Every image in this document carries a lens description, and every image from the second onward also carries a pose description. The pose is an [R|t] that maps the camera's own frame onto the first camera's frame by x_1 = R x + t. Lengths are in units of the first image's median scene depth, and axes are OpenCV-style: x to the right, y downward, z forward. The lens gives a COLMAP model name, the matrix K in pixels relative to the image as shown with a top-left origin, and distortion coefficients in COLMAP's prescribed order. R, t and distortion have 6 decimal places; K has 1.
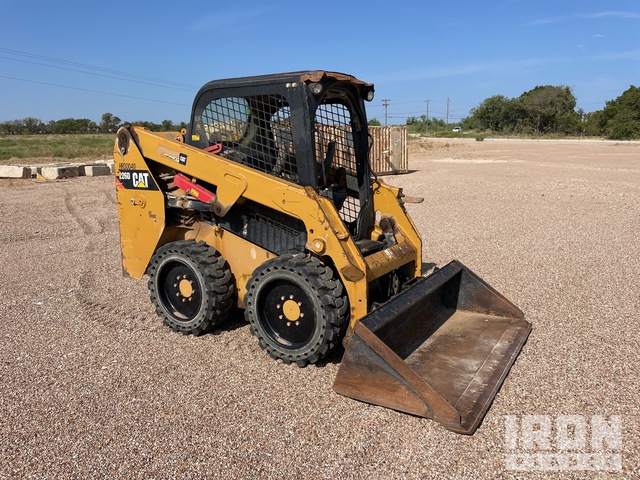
lens RADIAL K [[471.9, 0, 321.3], [0, 471.9, 230.2], [0, 0, 1]] dist [0.004376, -0.000460]
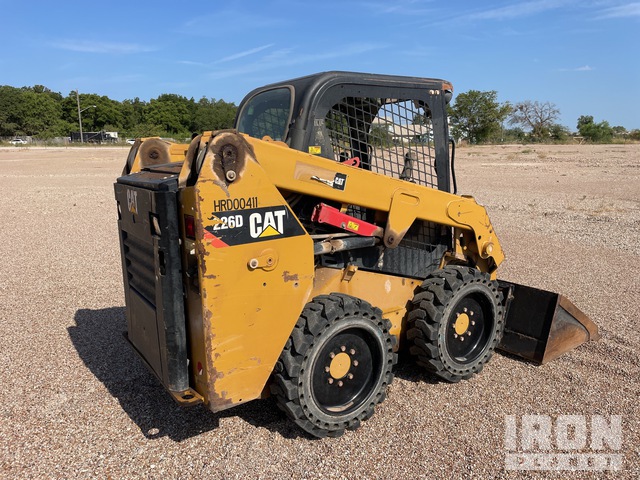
lens RADIAL K [[486.9, 0, 320.0], [0, 486.9, 247.5], [0, 0, 1]] dist [-0.002634, -0.004230]
pose [[0.403905, -0.196050, 0.893546, -0.929640], [0.179546, 0.974757, 0.132709, -0.150799], [-0.897008, 0.106830, 0.428909, 0.706297]]
